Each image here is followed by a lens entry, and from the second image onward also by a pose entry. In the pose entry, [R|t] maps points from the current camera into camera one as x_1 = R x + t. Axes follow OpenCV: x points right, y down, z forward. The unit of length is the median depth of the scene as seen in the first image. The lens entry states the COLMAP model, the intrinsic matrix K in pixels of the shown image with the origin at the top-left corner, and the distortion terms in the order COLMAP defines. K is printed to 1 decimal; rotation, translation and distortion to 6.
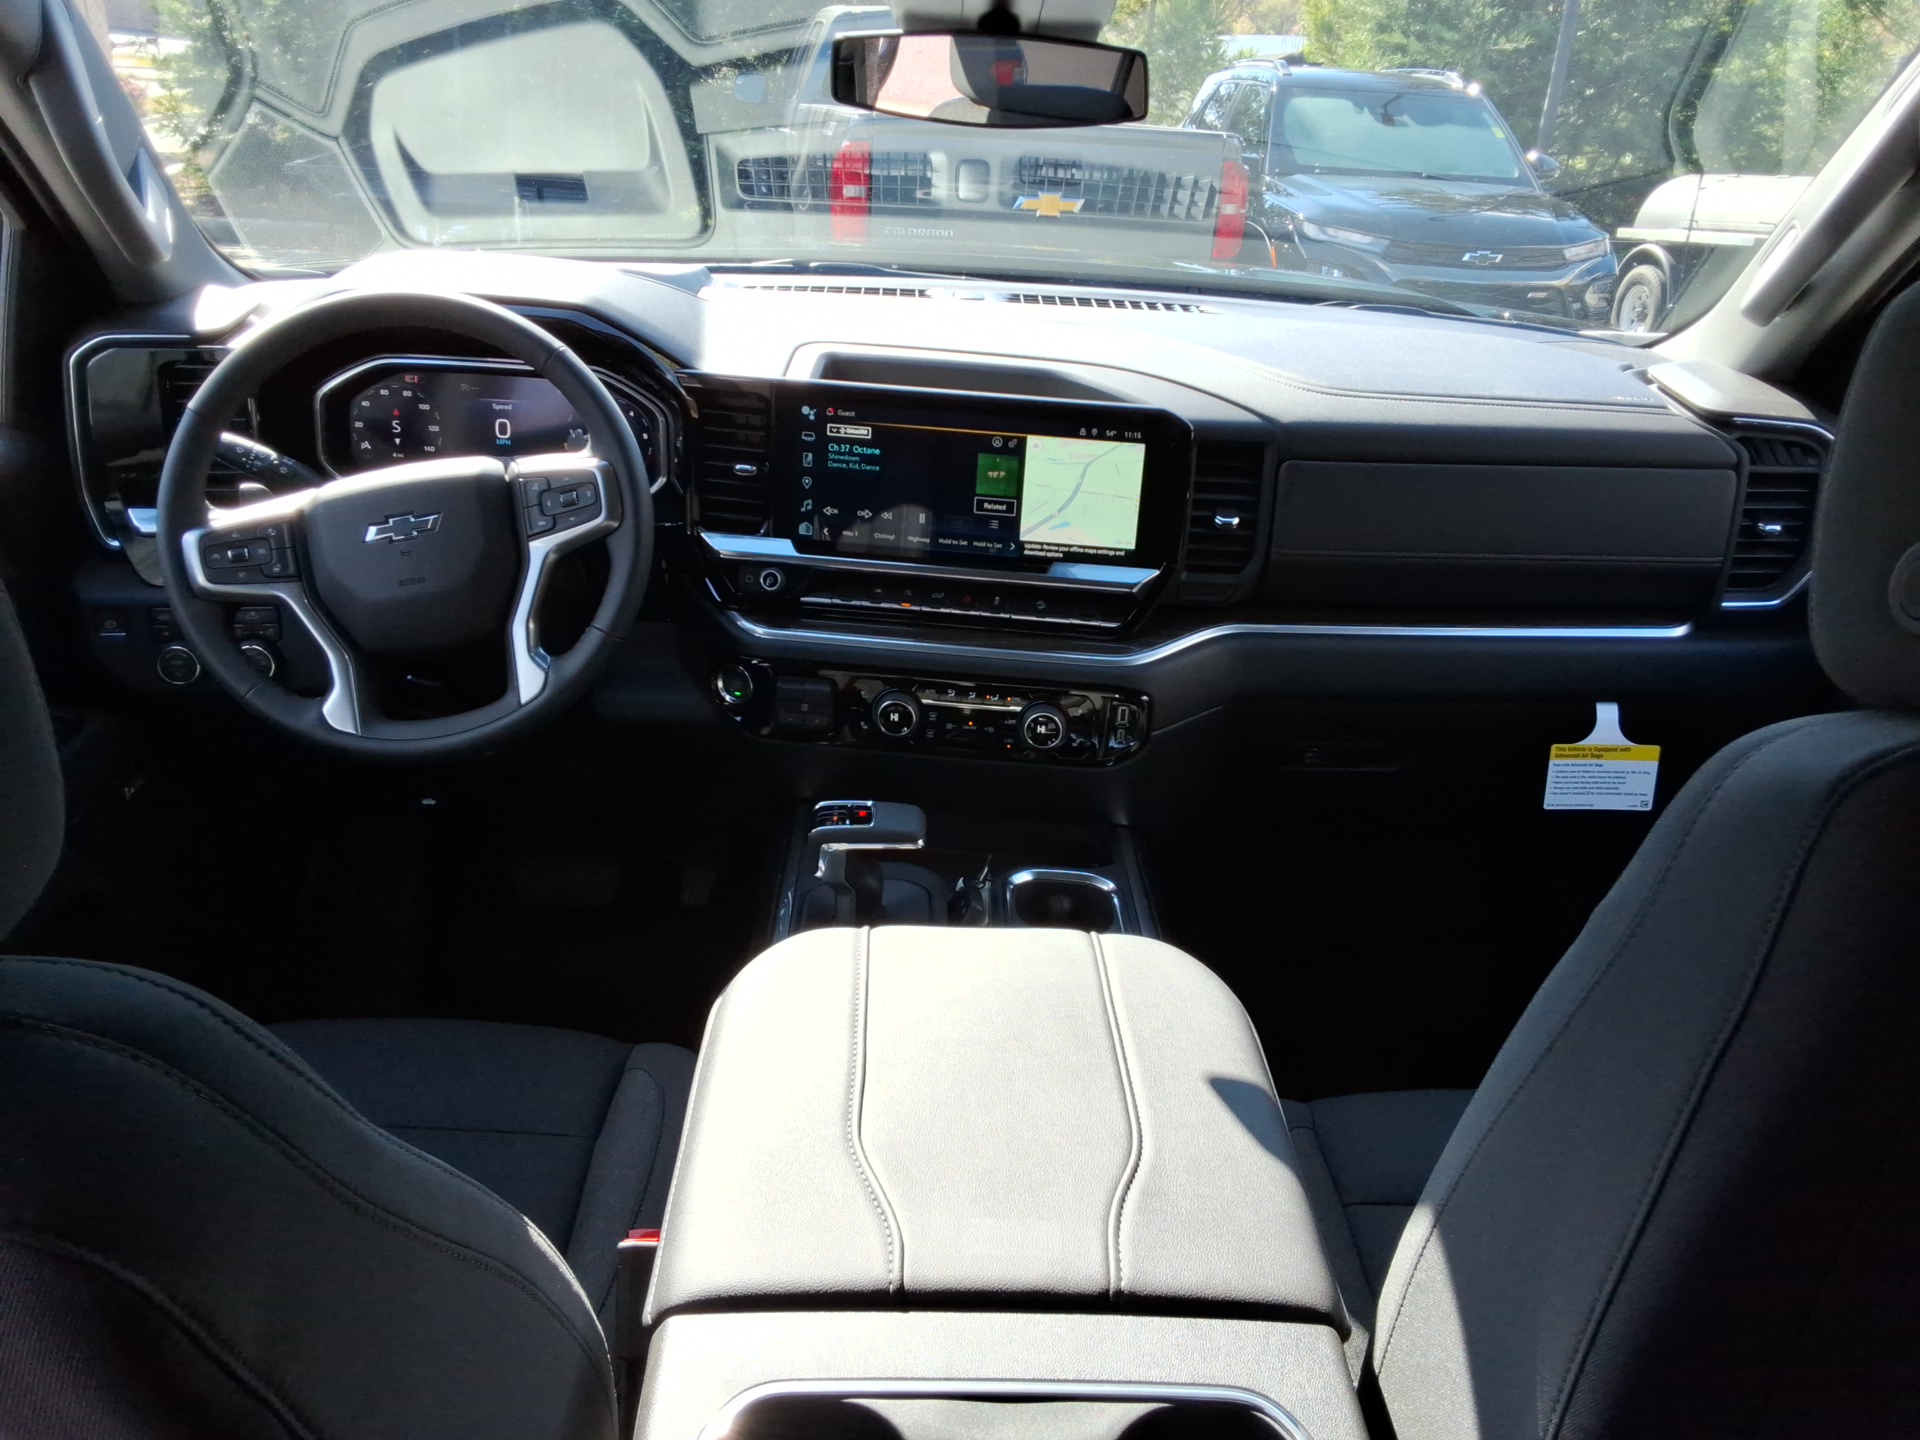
lens RADIAL K [[1535.2, 0, 1007.4], [0, 1535.2, 742.5], [0, 0, 1]] dist [0.089559, -0.141352]
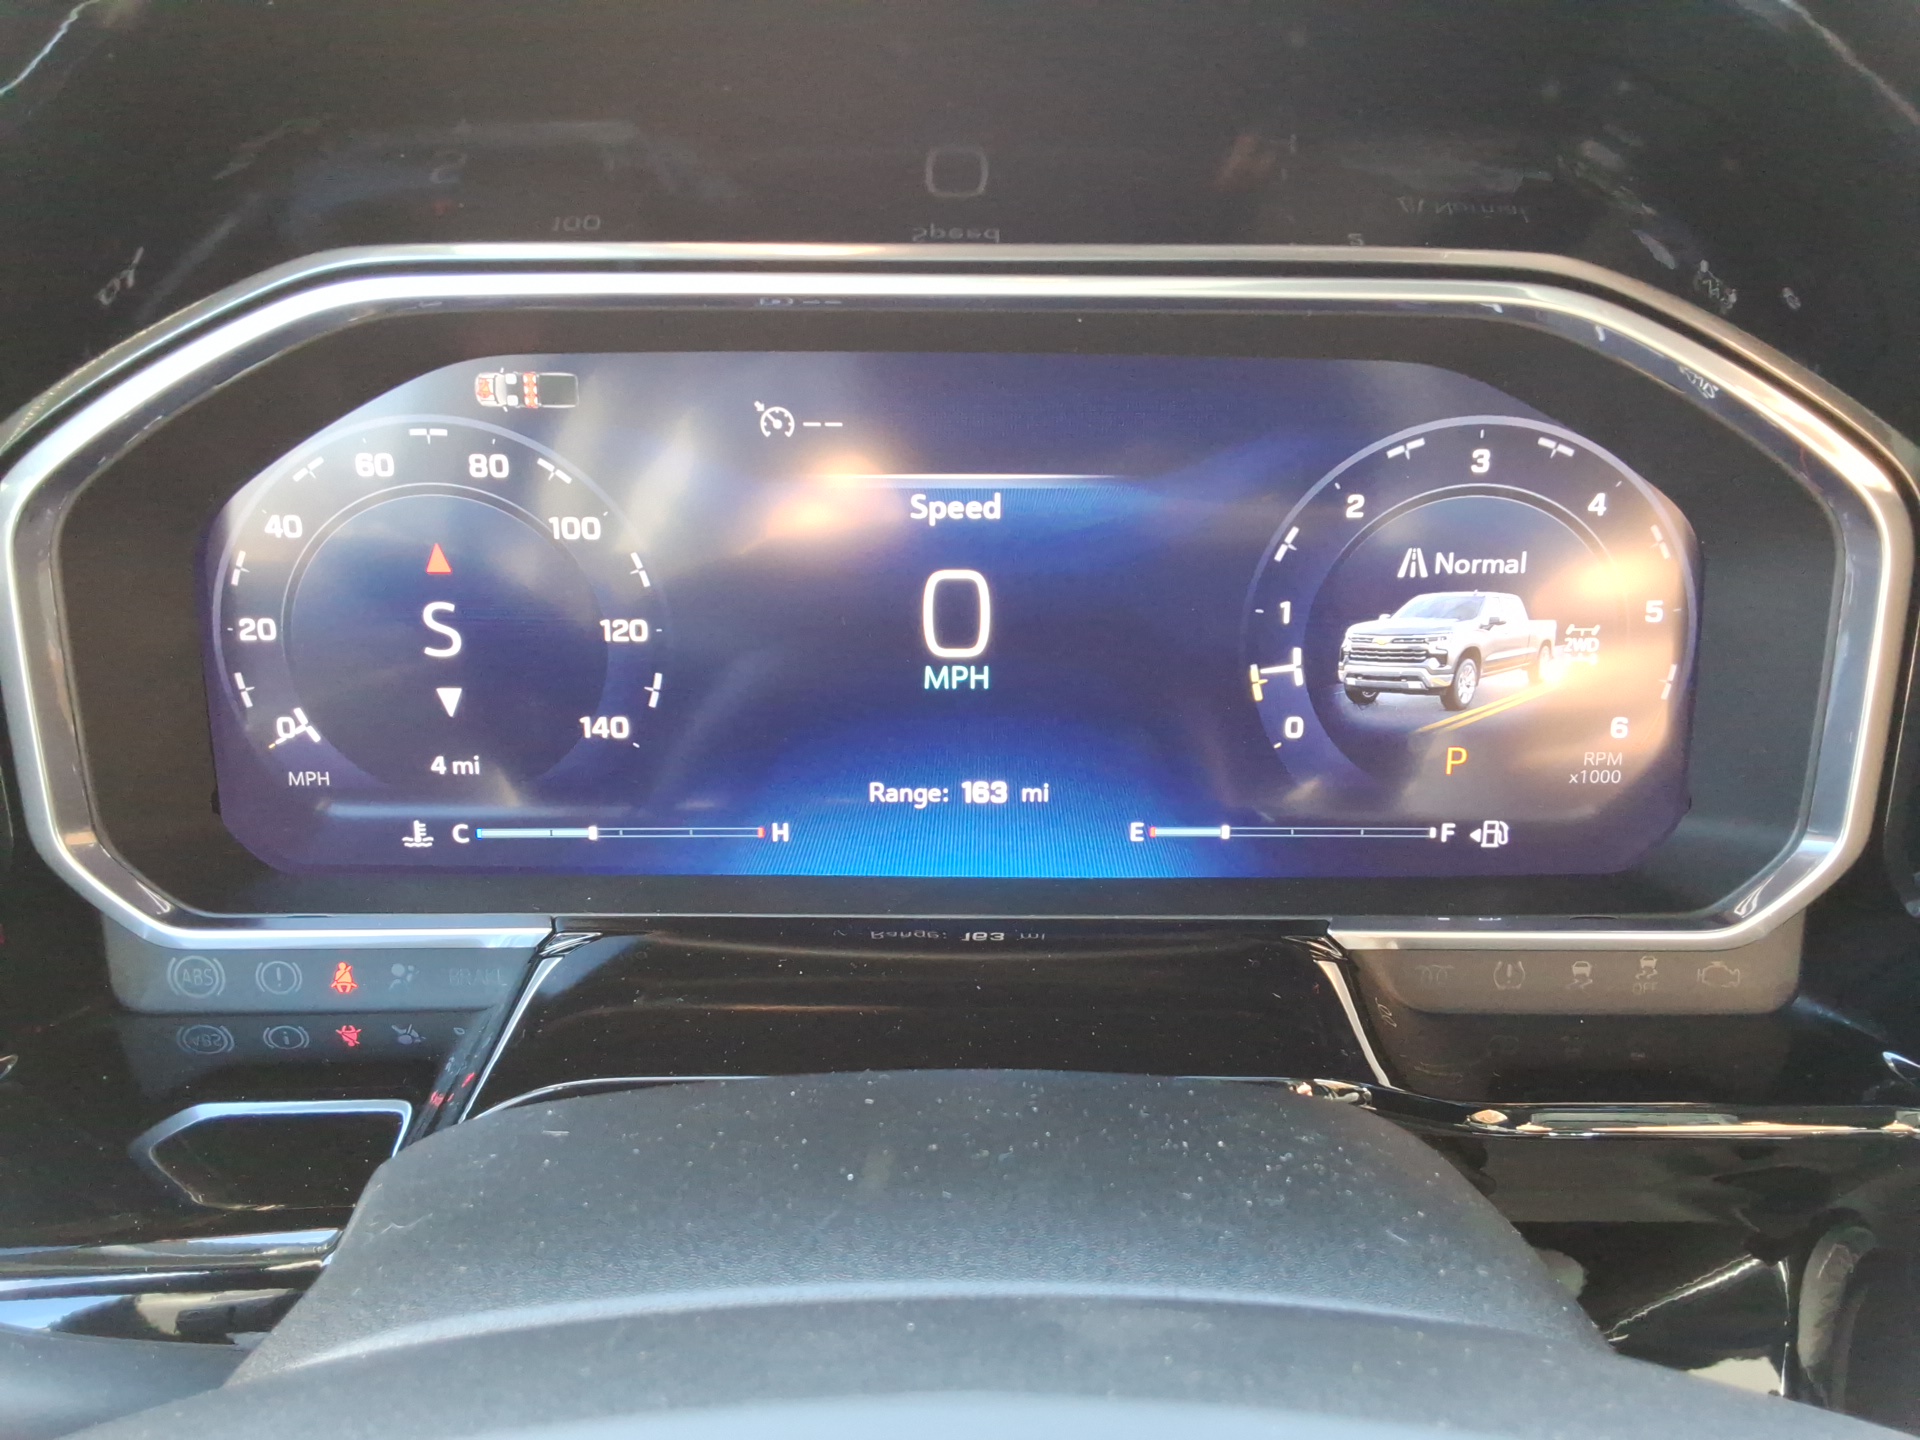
lens RADIAL K [[1535.2, 0, 965.9], [0, 1535.2, 717.1], [0, 0, 1]] dist [0.089559, -0.141352]
pose [[0.998162, -0.039417, -0.046024, -0.333033], [0.039445, 0.999222, -0.000298, -0.199318], [0.046000, -0.001518, 0.998940, 0.844602]]
